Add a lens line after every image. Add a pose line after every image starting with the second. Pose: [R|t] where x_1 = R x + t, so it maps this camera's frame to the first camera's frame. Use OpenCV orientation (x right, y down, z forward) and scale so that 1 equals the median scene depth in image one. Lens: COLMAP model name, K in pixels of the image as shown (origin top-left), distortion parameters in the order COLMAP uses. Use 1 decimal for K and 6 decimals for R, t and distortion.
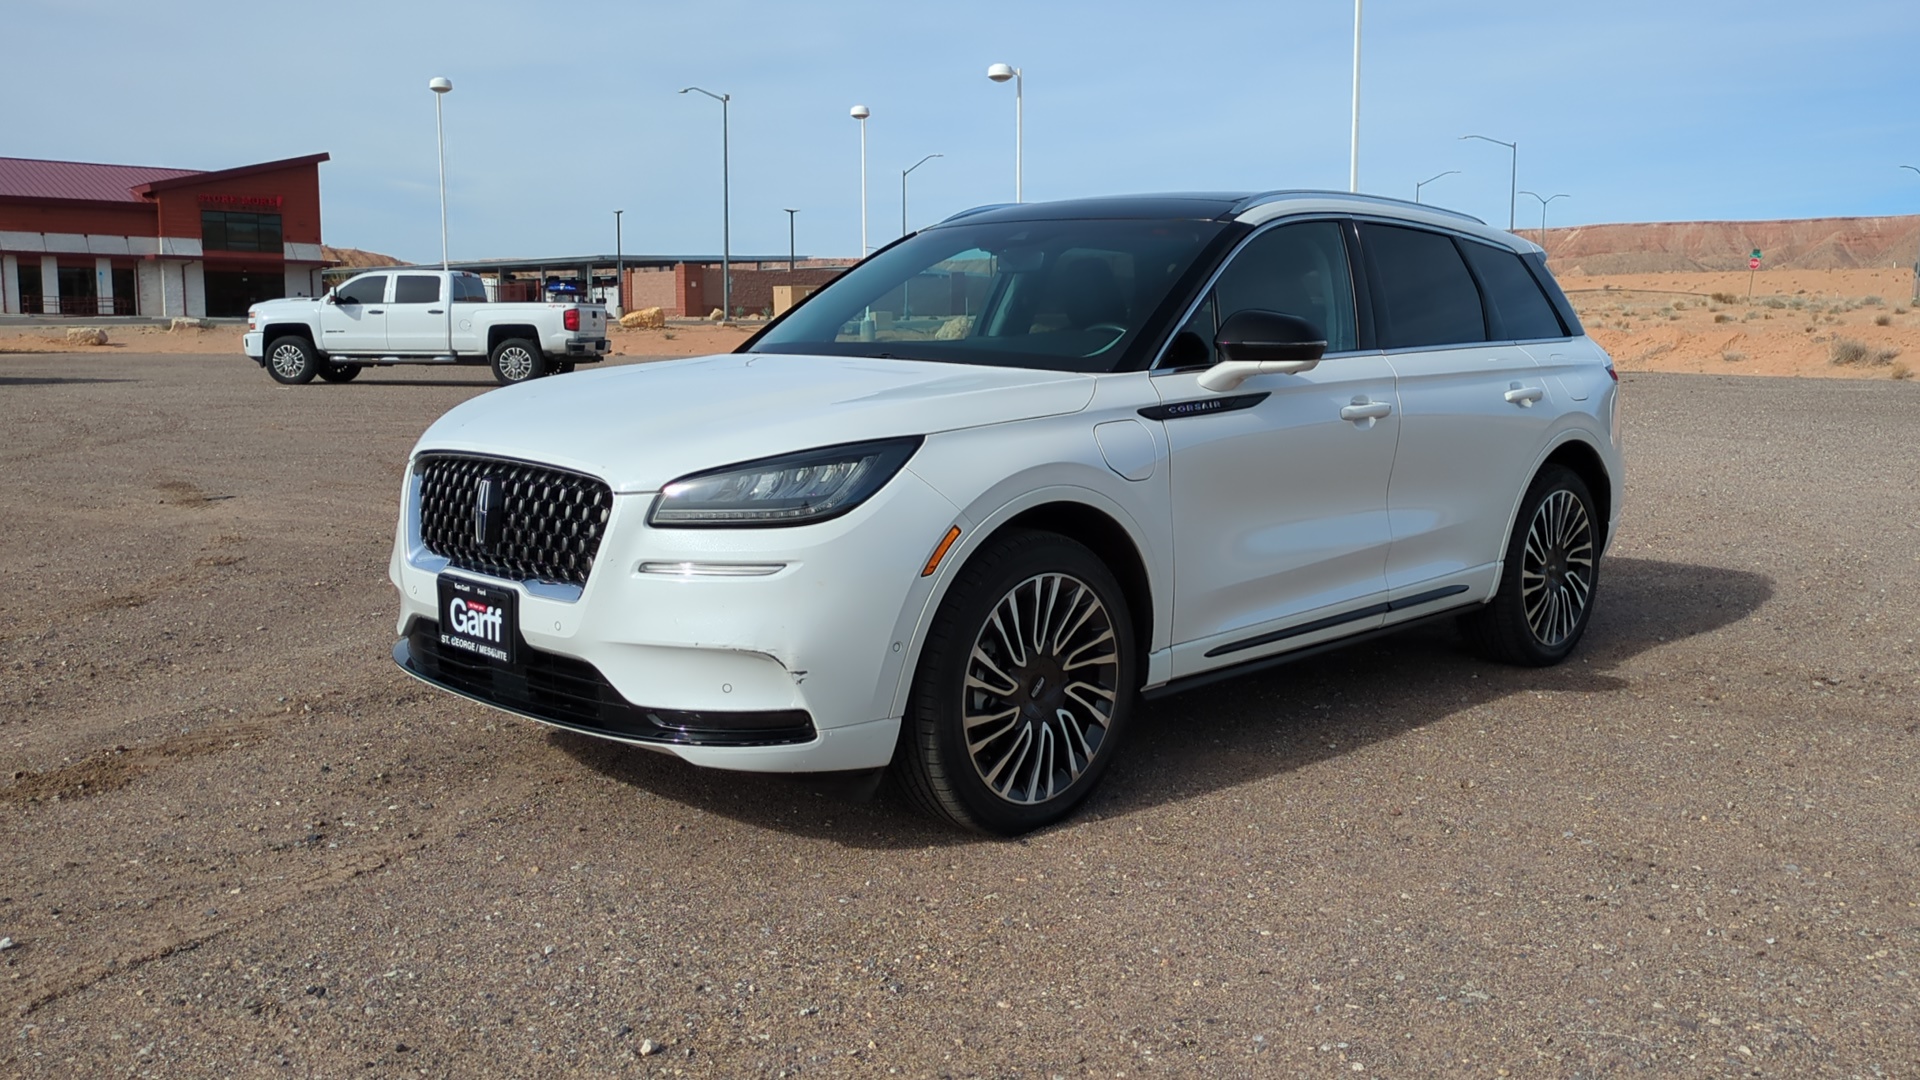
lens RADIAL K [[1654.8, 0, 970.1], [0, 1654.8, 538.5], [0, 0, 1]] dist [0.053032, -0.038077]
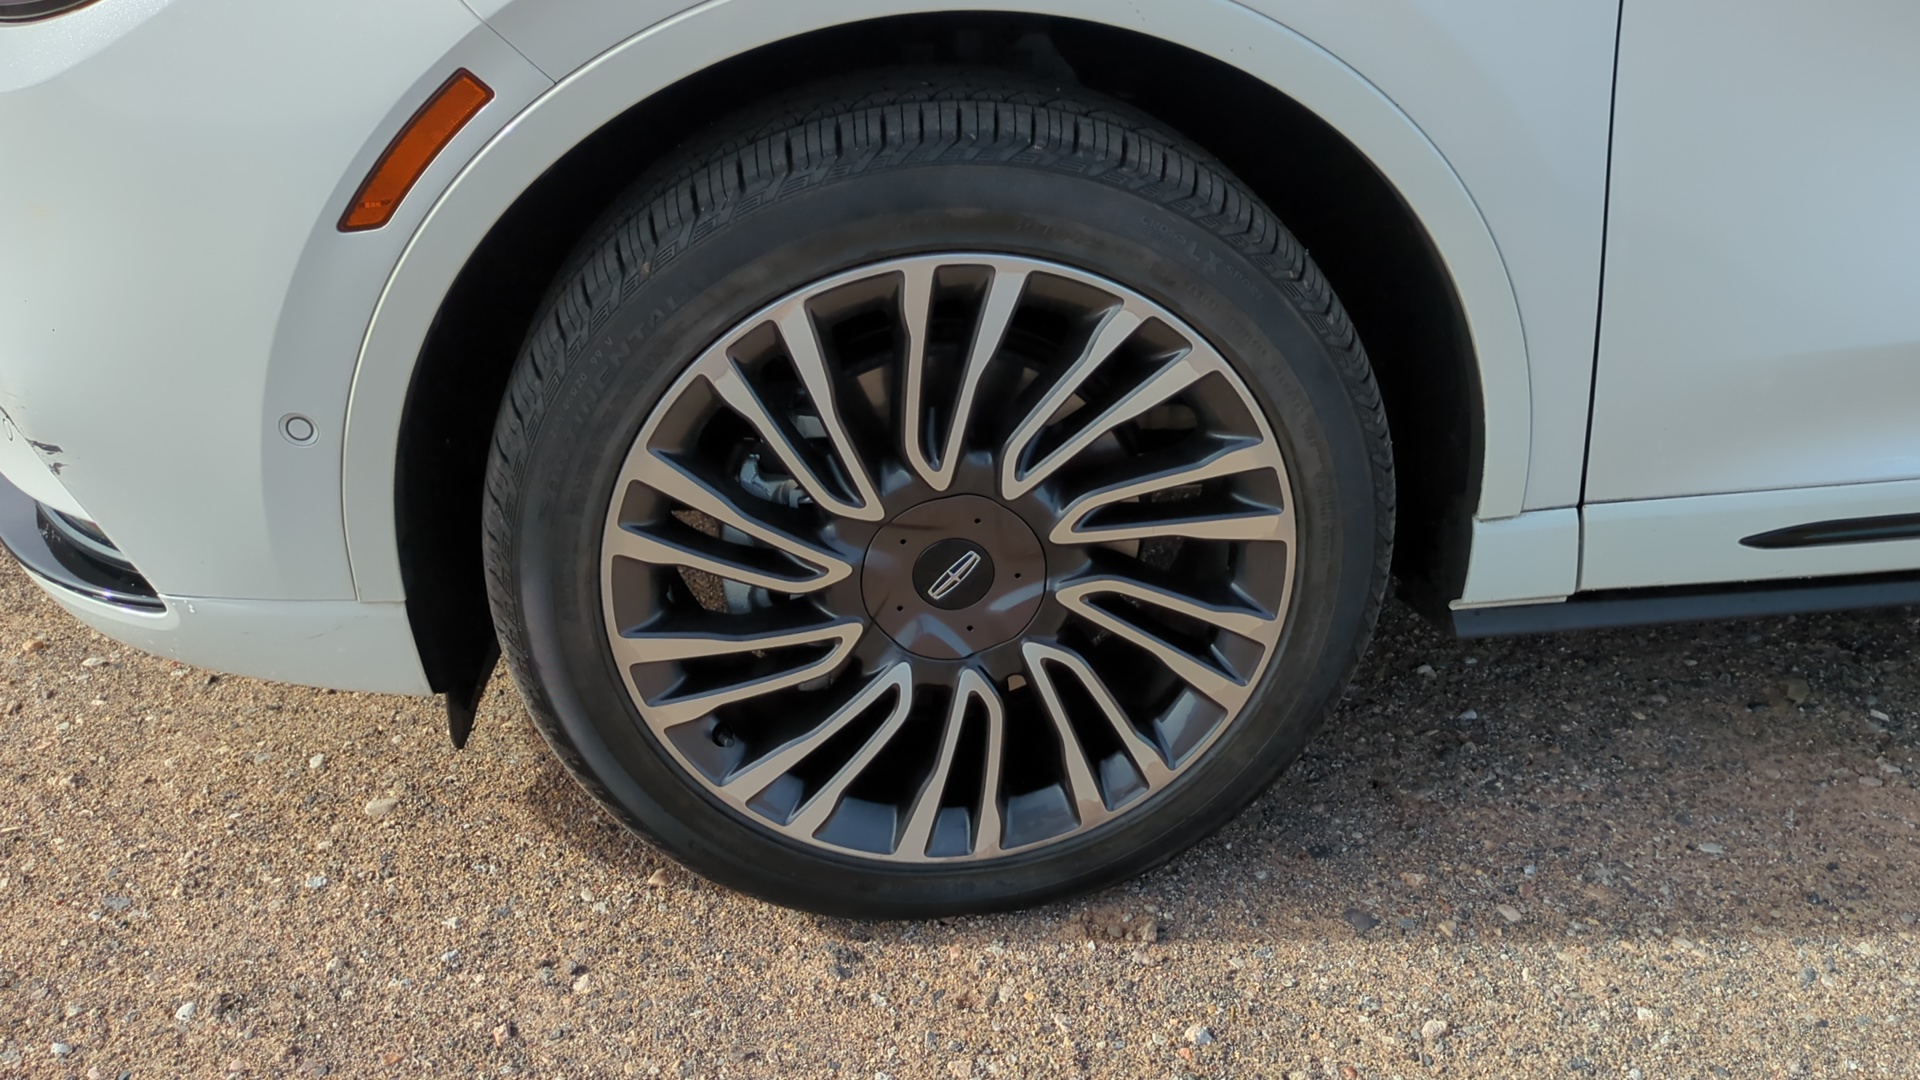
lens RADIAL K [[1654.8, 0, 966.0], [0, 1654.8, 536.3], [0, 0, 1]] dist [0.053032, -0.038077]
pose [[0.765112, 0.296831, -0.571397, 0.233614], [-0.064822, 0.918404, 0.390297, -0.049813], [0.640626, -0.261582, 0.721923, 0.755158]]
